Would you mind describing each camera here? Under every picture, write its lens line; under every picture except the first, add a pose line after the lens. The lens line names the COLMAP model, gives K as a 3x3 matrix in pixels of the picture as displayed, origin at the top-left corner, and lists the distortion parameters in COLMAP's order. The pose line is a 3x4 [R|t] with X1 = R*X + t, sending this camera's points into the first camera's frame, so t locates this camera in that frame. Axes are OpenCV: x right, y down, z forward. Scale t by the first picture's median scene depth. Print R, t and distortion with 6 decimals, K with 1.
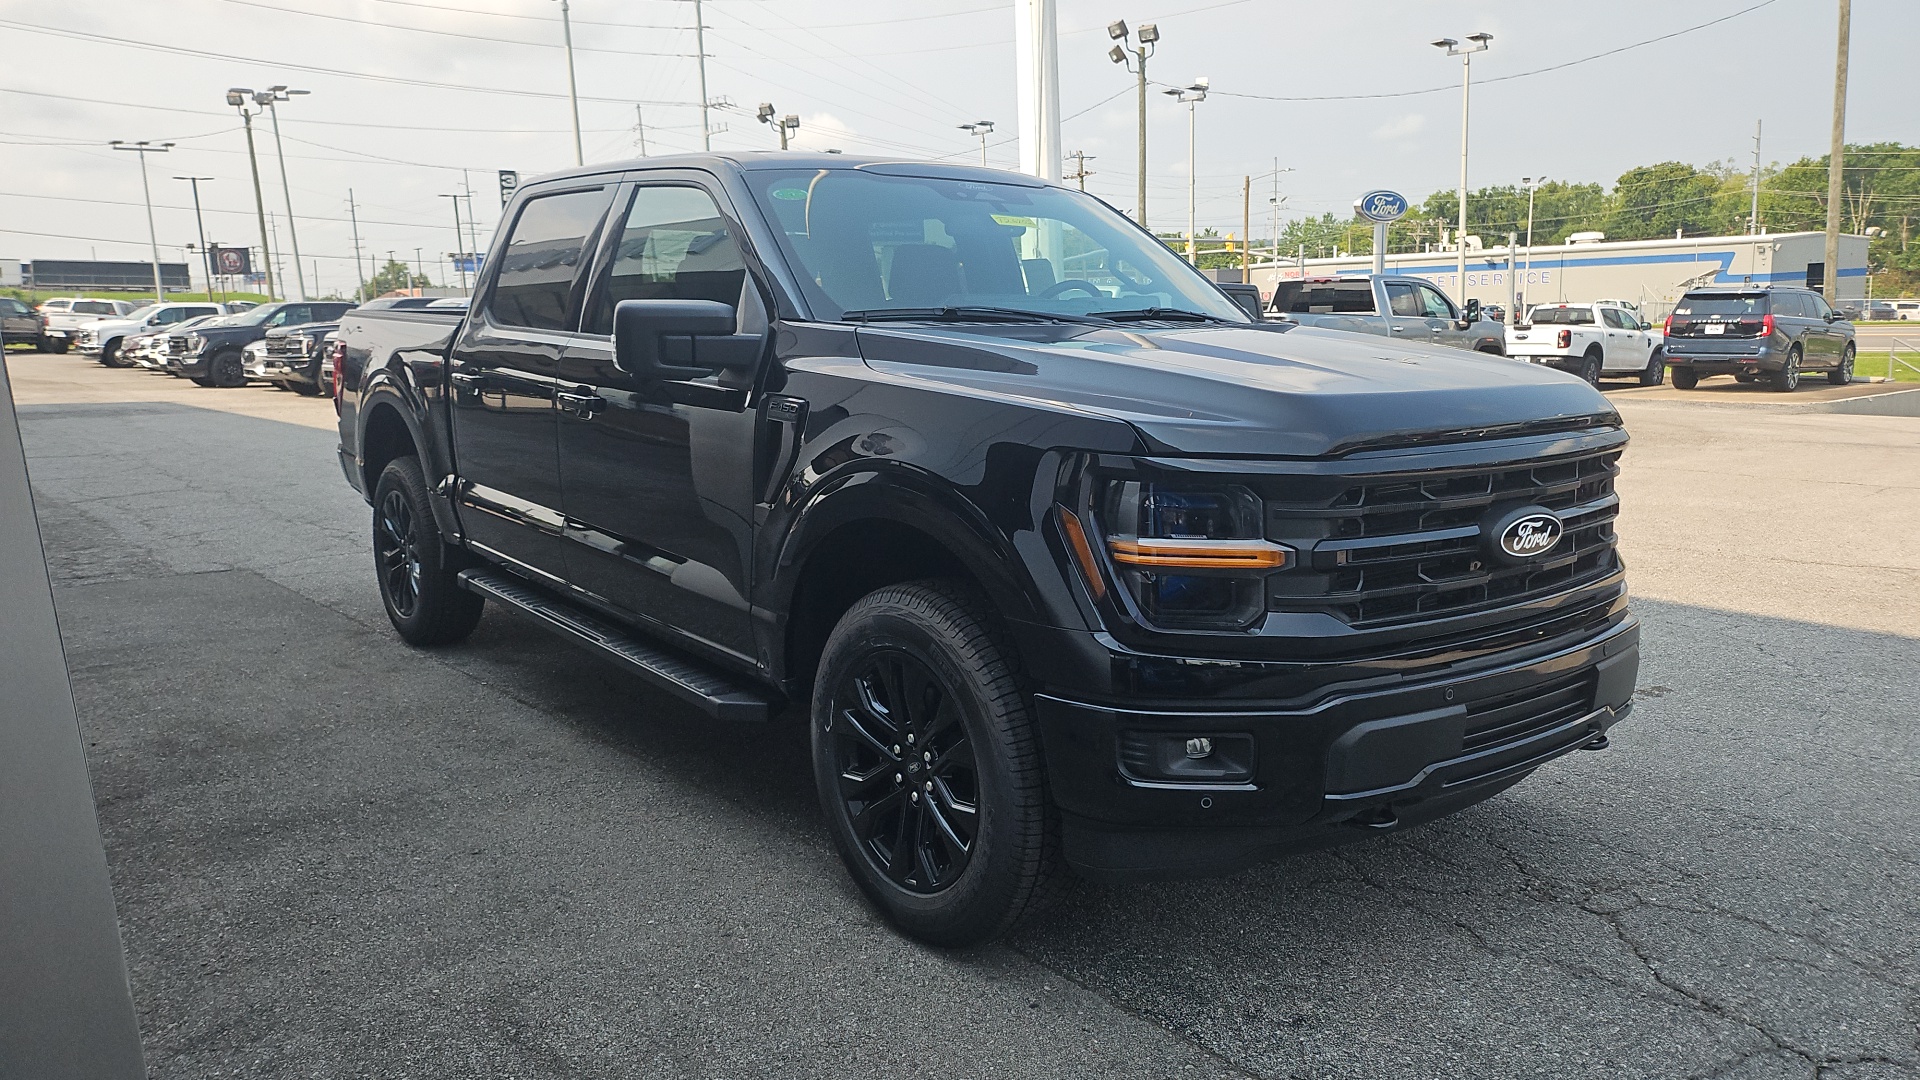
lens RADIAL K [[1367.9, 0, 960.0], [0, 1367.9, 540.0], [0, 0, 1]] dist [0.044809, 0.000840]
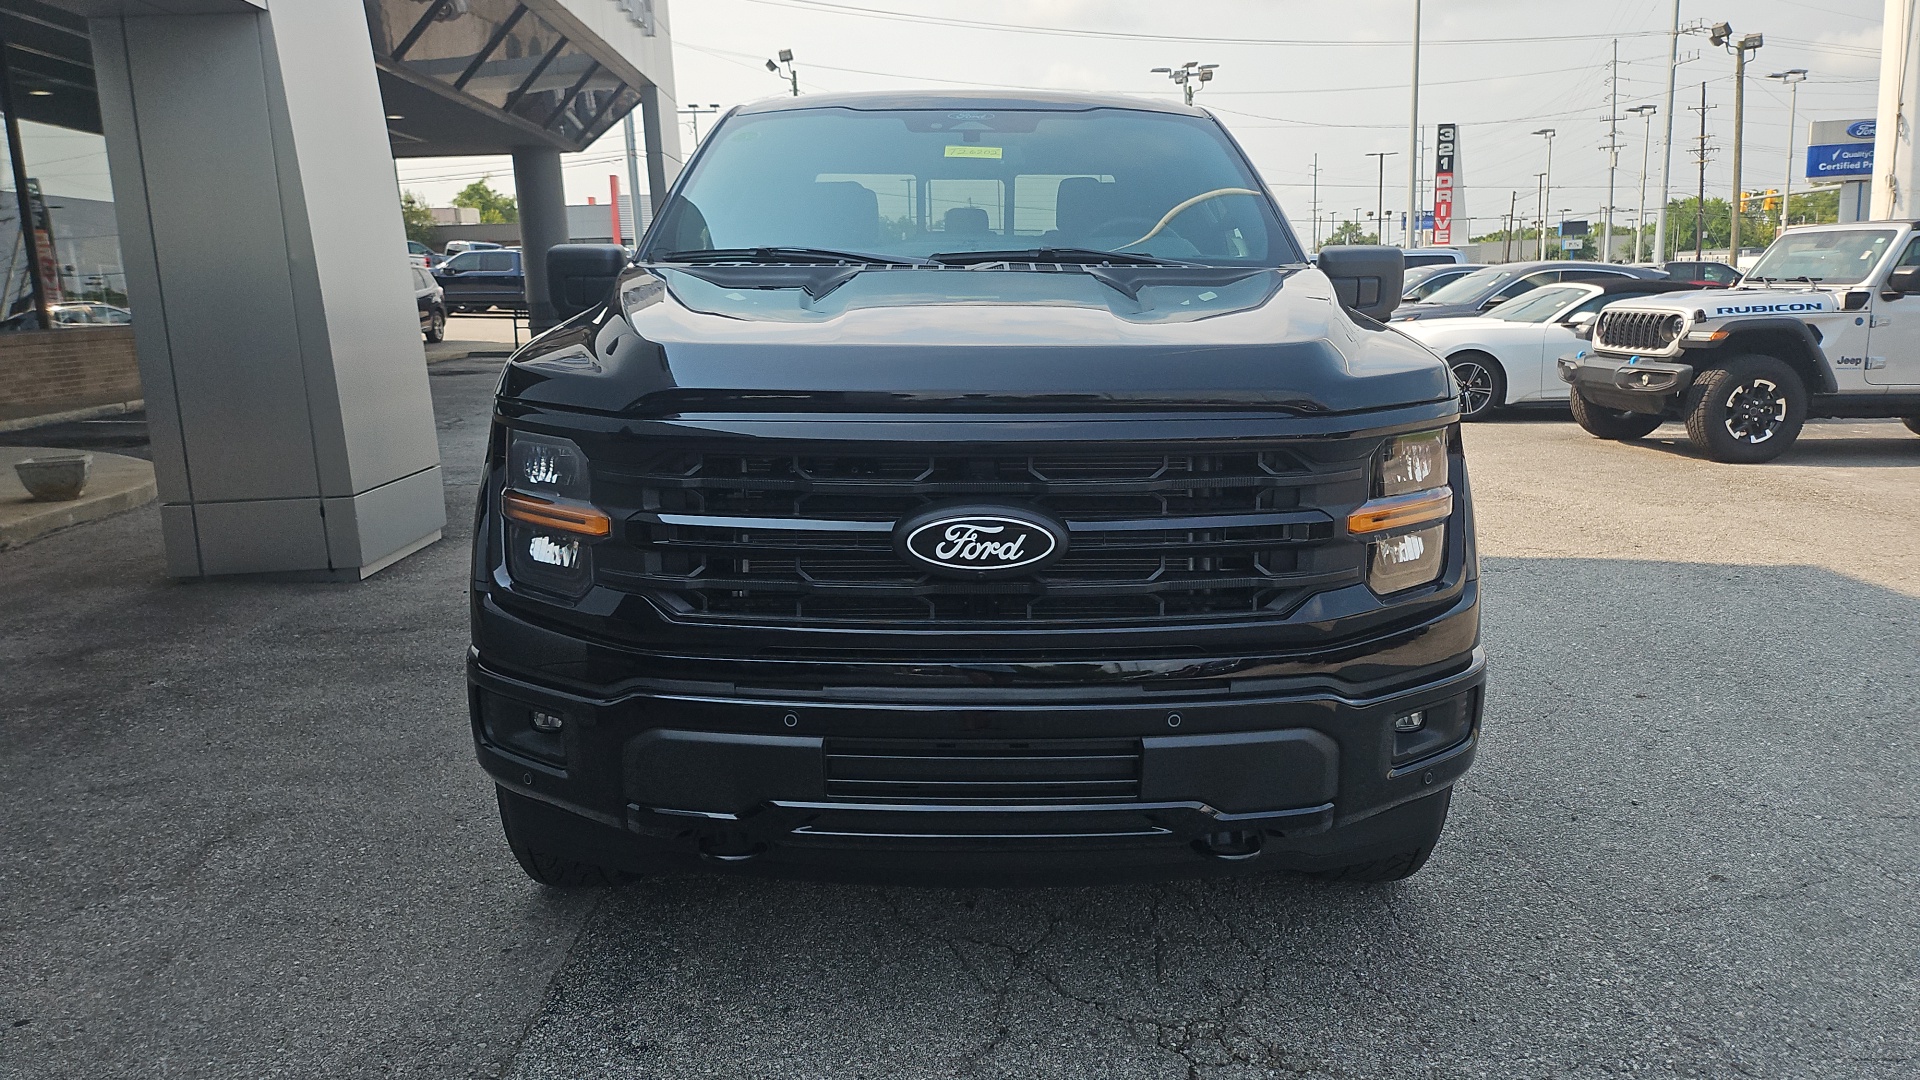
lens RADIAL K [[1378.9, 0, 967.0], [0, 1378.9, 551.9], [0, 0, 1]] dist [0.036450, -0.032845]
pose [[0.784620, 0.121990, -0.607857, 0.735507], [-0.100050, 0.992514, 0.070042, -0.043145], [0.611851, 0.005860, 0.790951, 0.333728]]
